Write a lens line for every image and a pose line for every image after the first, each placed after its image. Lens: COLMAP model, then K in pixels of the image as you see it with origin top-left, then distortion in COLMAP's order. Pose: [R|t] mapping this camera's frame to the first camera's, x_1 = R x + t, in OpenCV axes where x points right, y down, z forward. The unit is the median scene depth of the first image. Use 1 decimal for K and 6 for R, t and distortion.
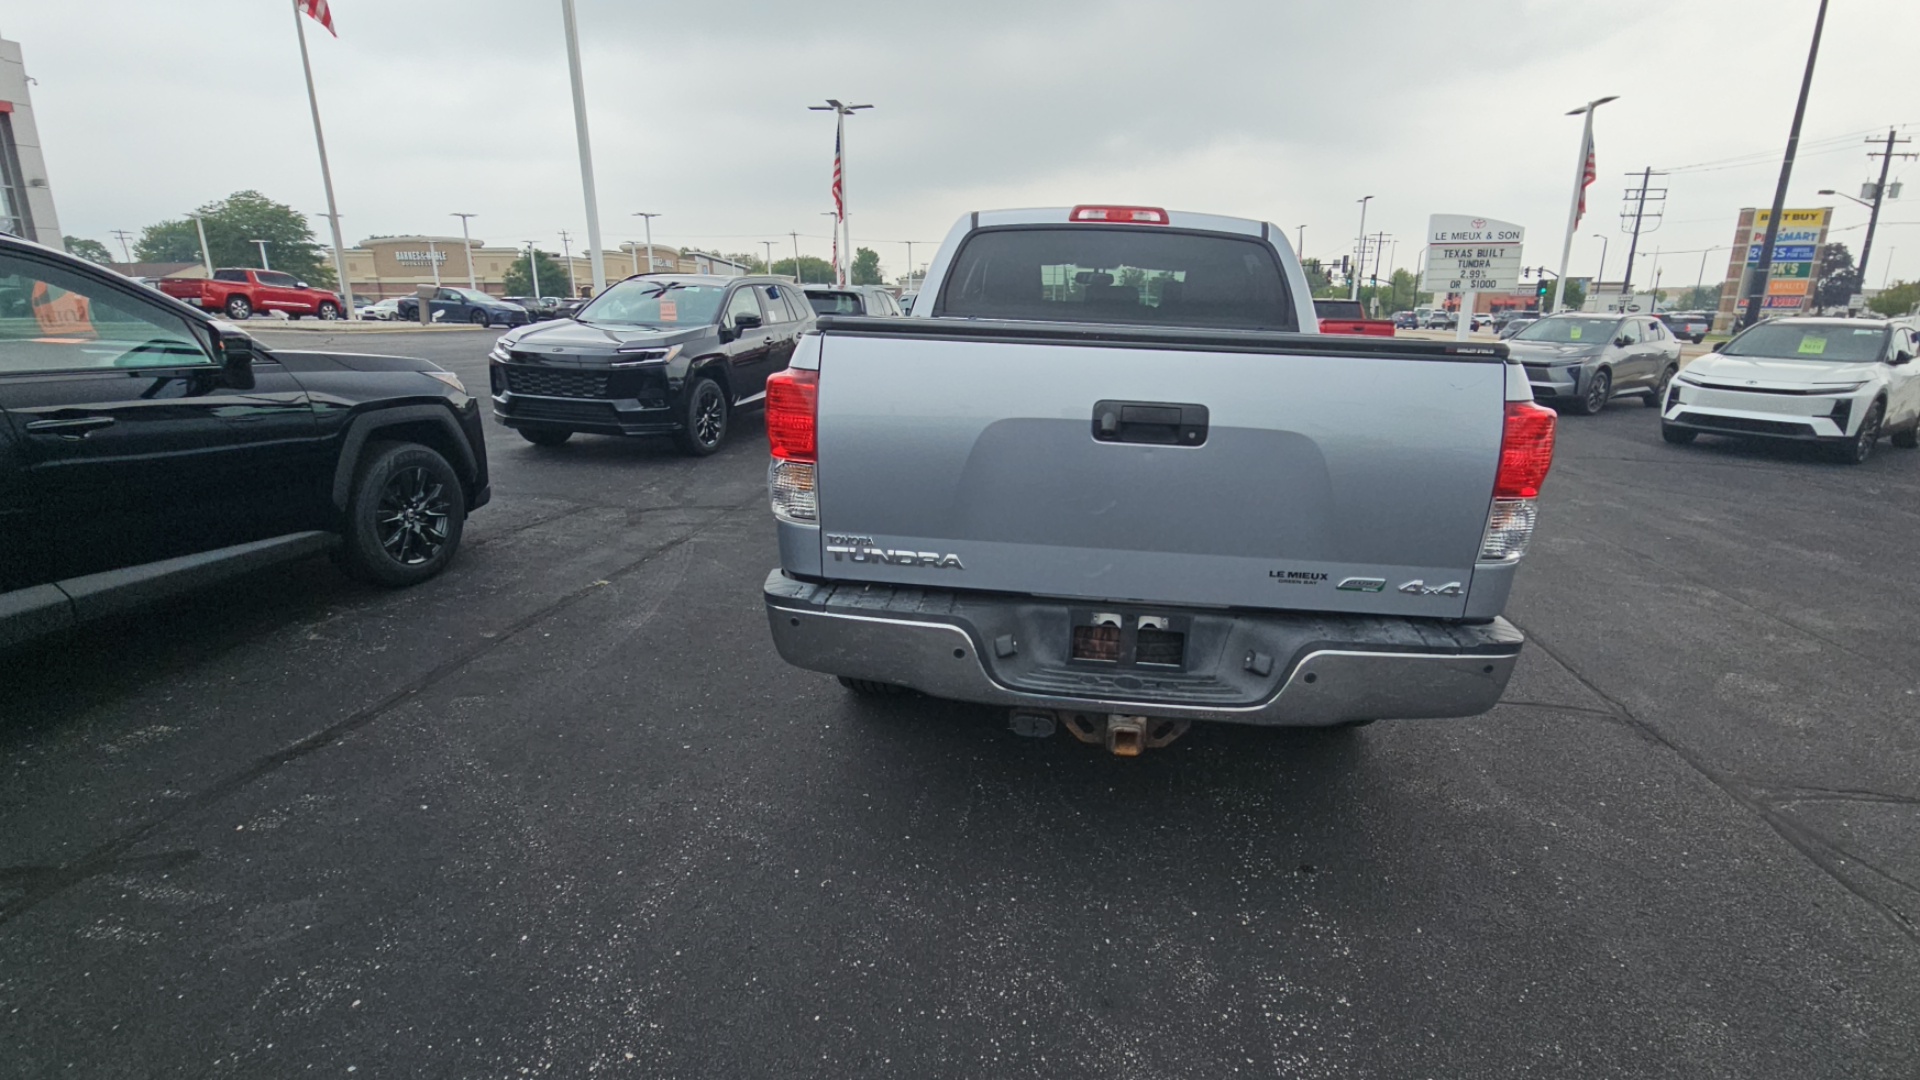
lens RADIAL K [[857.8, 0, 980.2], [0, 857.8, 543.7], [0, 0, 1]] dist [0.009234, -0.007875]
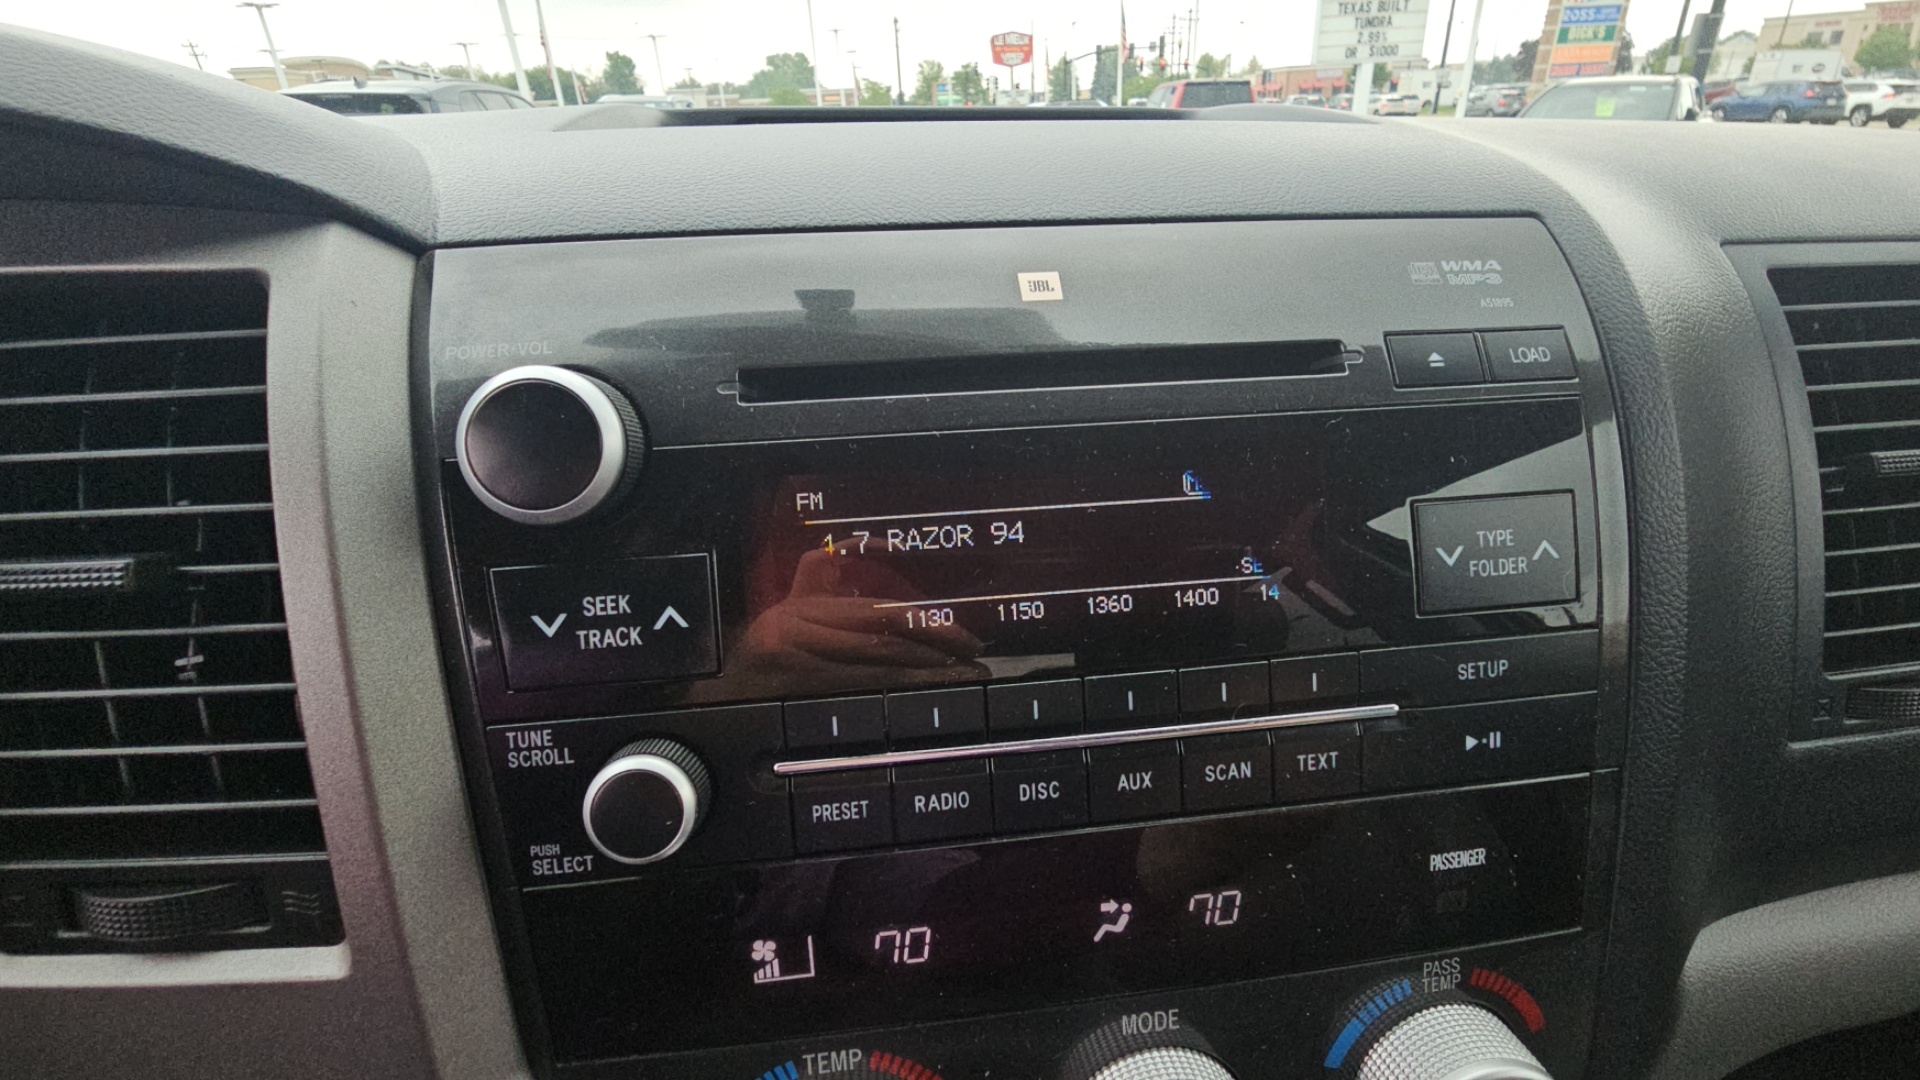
lens RADIAL K [[861.4, 0, 979.6], [0, 861.4, 544.1], [0, 0, 1]] dist [0.009456, -0.007665]
pose [[0.975800, -0.137438, 0.170076, 0.186544], [0.102396, 0.974441, 0.199950, -0.323572], [-0.193210, -0.177696, 0.964932, 1.260134]]
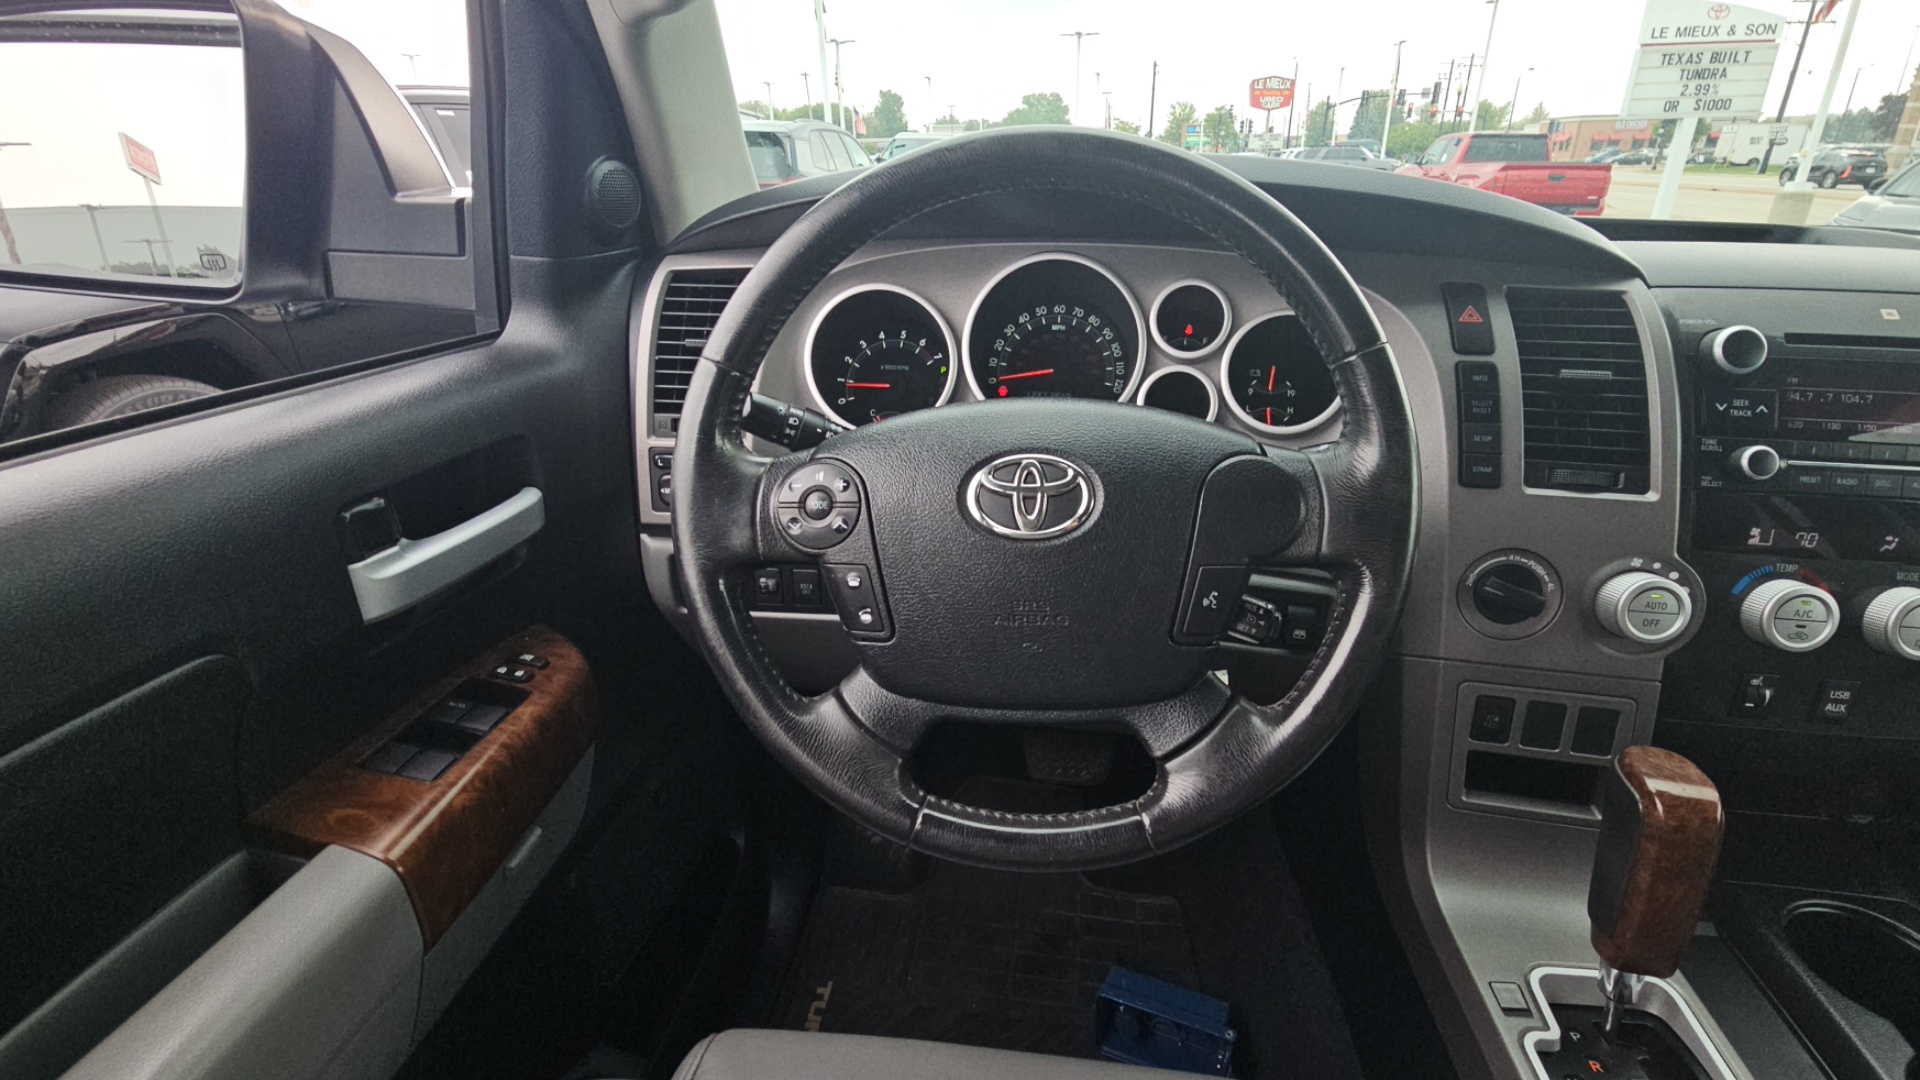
lens RADIAL K [[858.4, 0, 980.6], [0, 858.4, 543.3], [0, 0, 1]] dist [0.005718, -0.004018]
pose [[0.999102, -0.002818, -0.042278, 0.065918], [0.009279, 0.988120, 0.153402, -0.314320], [0.041343, -0.153657, 0.987259, 1.166018]]
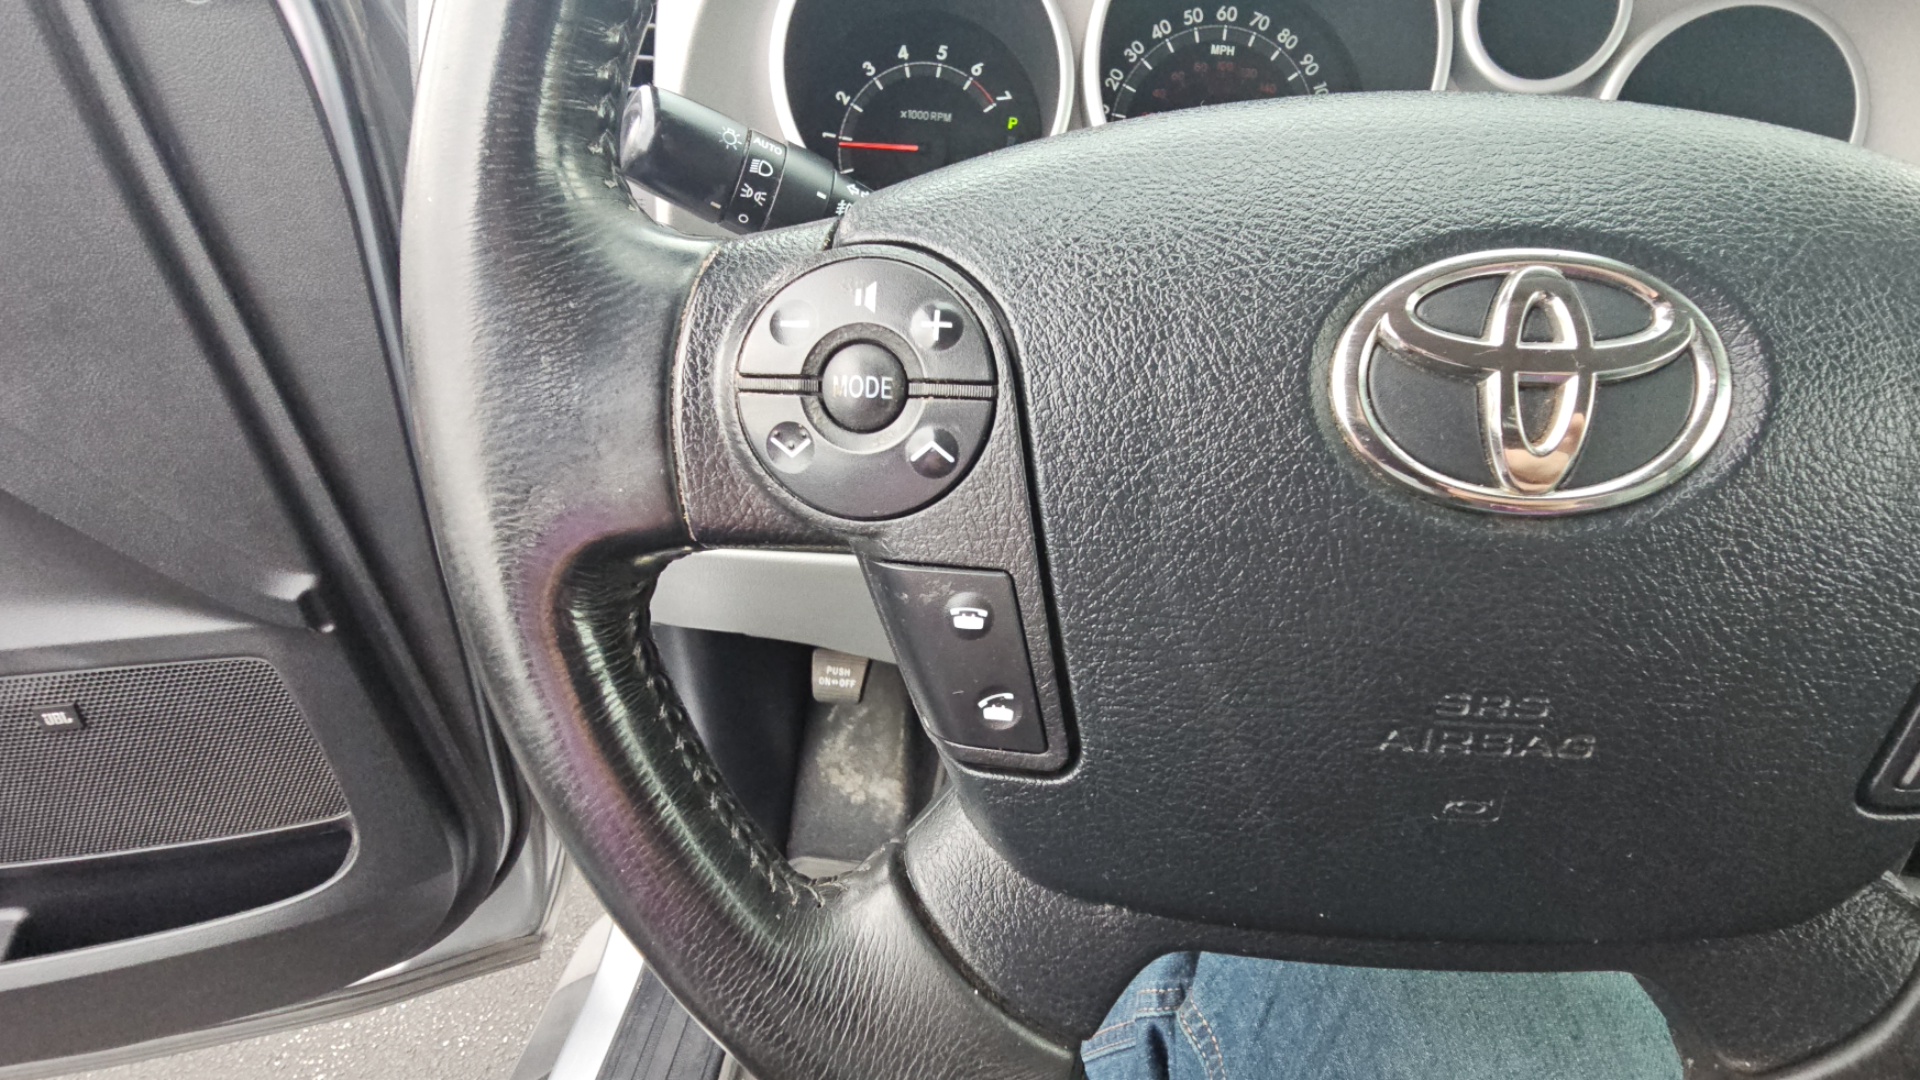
lens RADIAL K [[861.4, 0, 979.6], [0, 861.4, 544.1], [0, 0, 1]] dist [0.009456, -0.007665]
pose [[0.999506, 0.019384, 0.024719, 0.045239], [-0.026287, 0.946947, 0.320313, -0.308165], [-0.017199, -0.320805, 0.946989, 1.235863]]
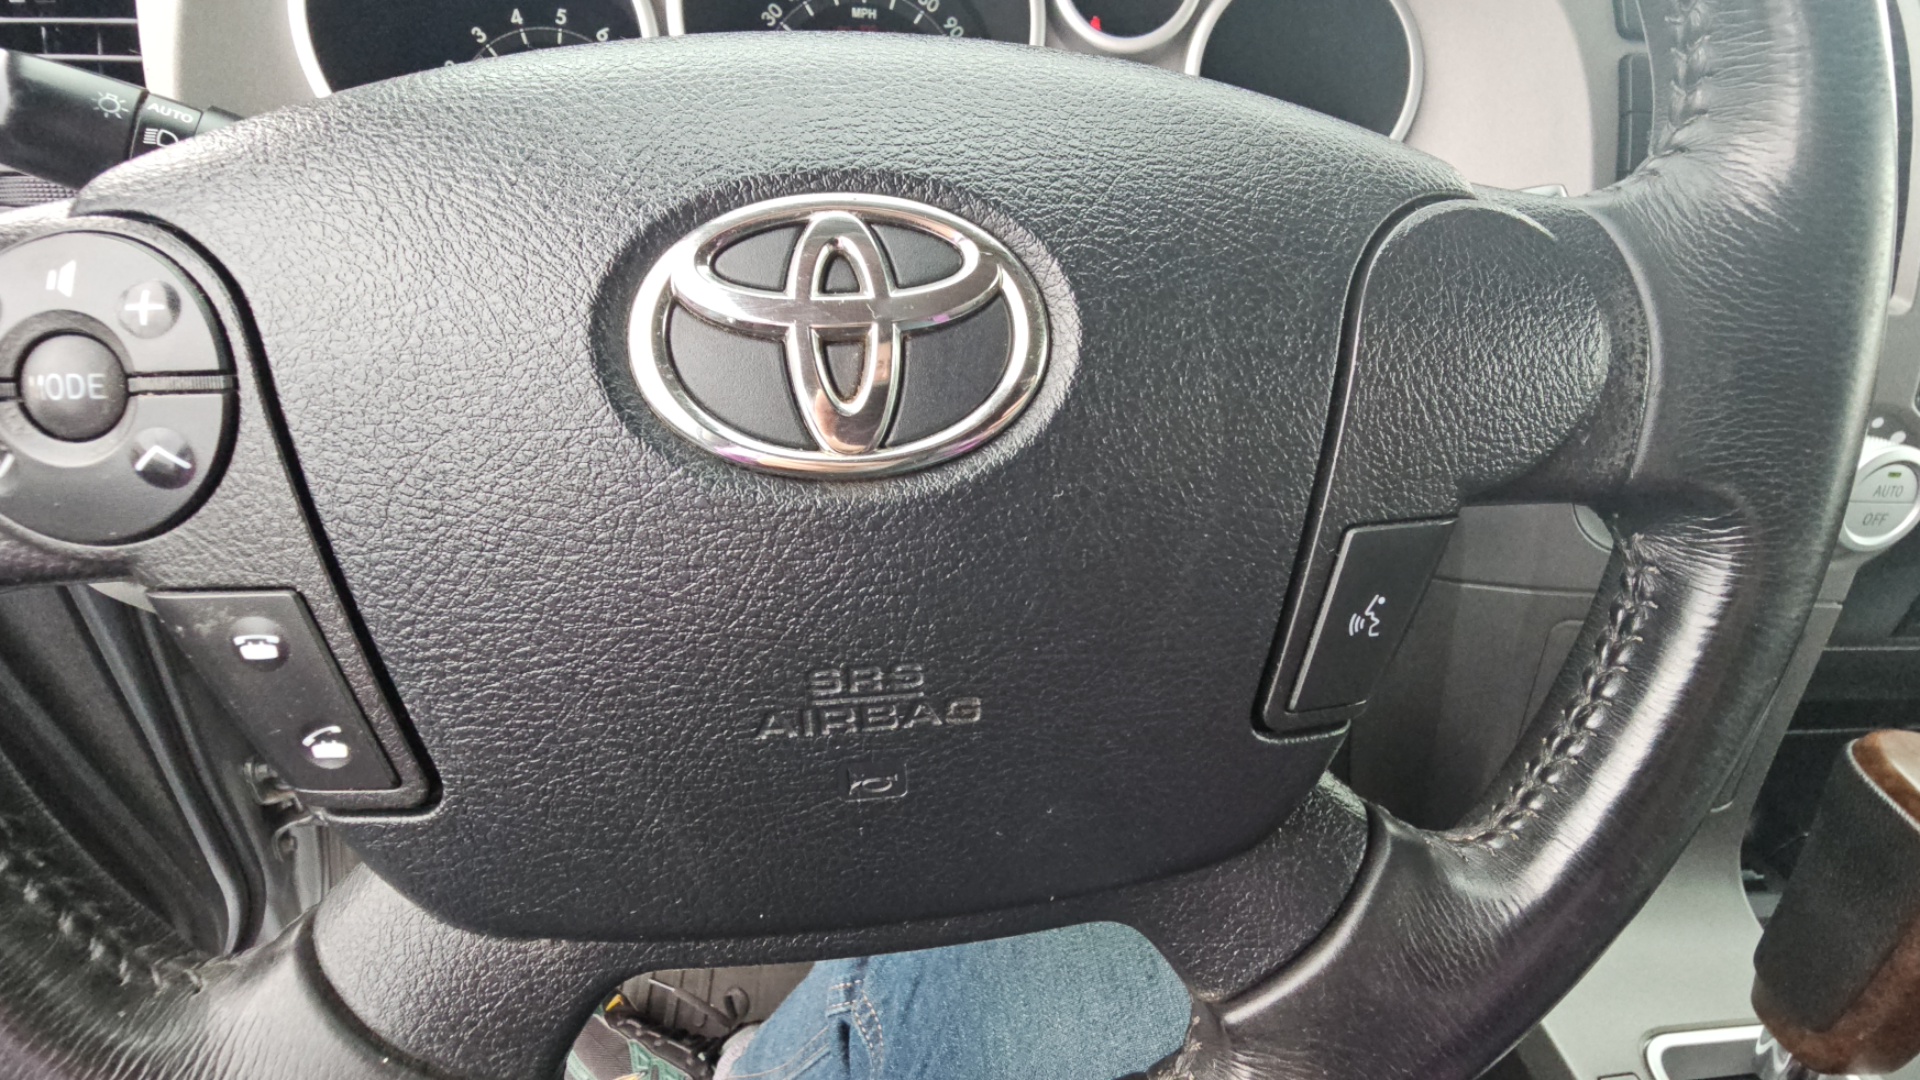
lens RADIAL K [[861.4, 0, 979.6], [0, 861.4, 544.1], [0, 0, 1]] dist [0.009456, -0.007665]
pose [[0.982565, -0.072308, 0.171281, 0.066442], [0.010886, 0.942066, 0.335251, -0.307289], [-0.185599, -0.327542, 0.926428, 1.236614]]
